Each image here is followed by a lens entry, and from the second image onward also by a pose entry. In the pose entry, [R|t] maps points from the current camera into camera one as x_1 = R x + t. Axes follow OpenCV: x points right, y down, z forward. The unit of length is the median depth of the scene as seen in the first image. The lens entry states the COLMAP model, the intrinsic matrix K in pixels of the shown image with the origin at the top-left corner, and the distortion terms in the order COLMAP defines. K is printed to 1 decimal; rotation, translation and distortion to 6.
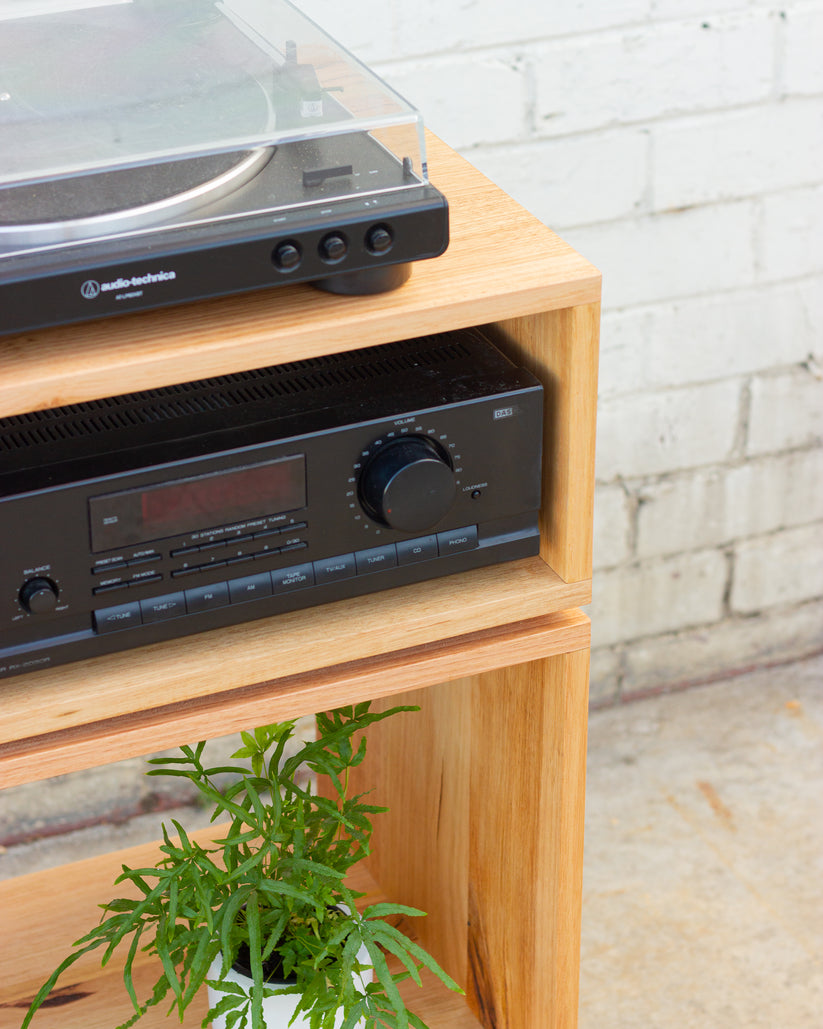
lens RADIAL K [[2947.0, 0, 411.5], [0, 2947.0, 514.5], [0, 0, 1]] dist [0.014465, -0.822894]
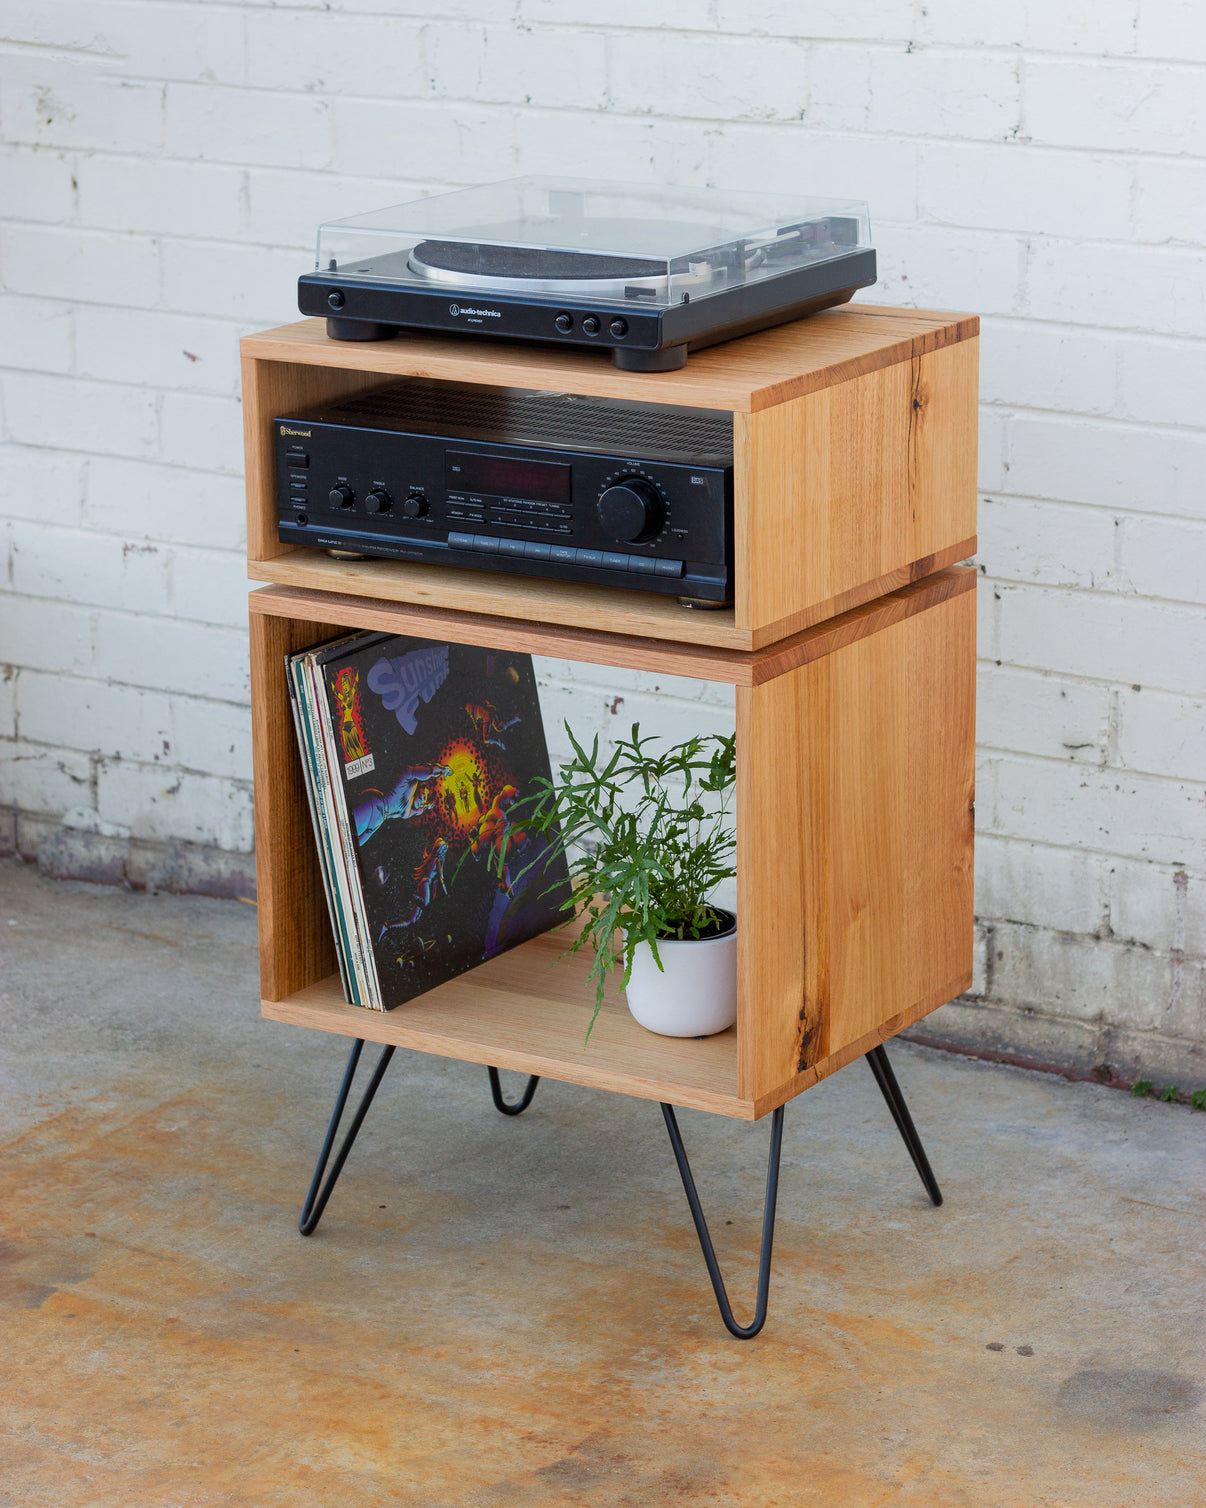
lens RADIAL K [[4318.9, 0, 603.0], [0, 4318.9, 754.0], [0, 0, 1]] dist [0.014465, -0.822894]
pose [[0.550482, 0.217737, -0.805953, 1.124379], [-0.395450, 0.918223, -0.022032, 0.099118], [0.735248, 0.330842, 0.591569, -0.155802]]
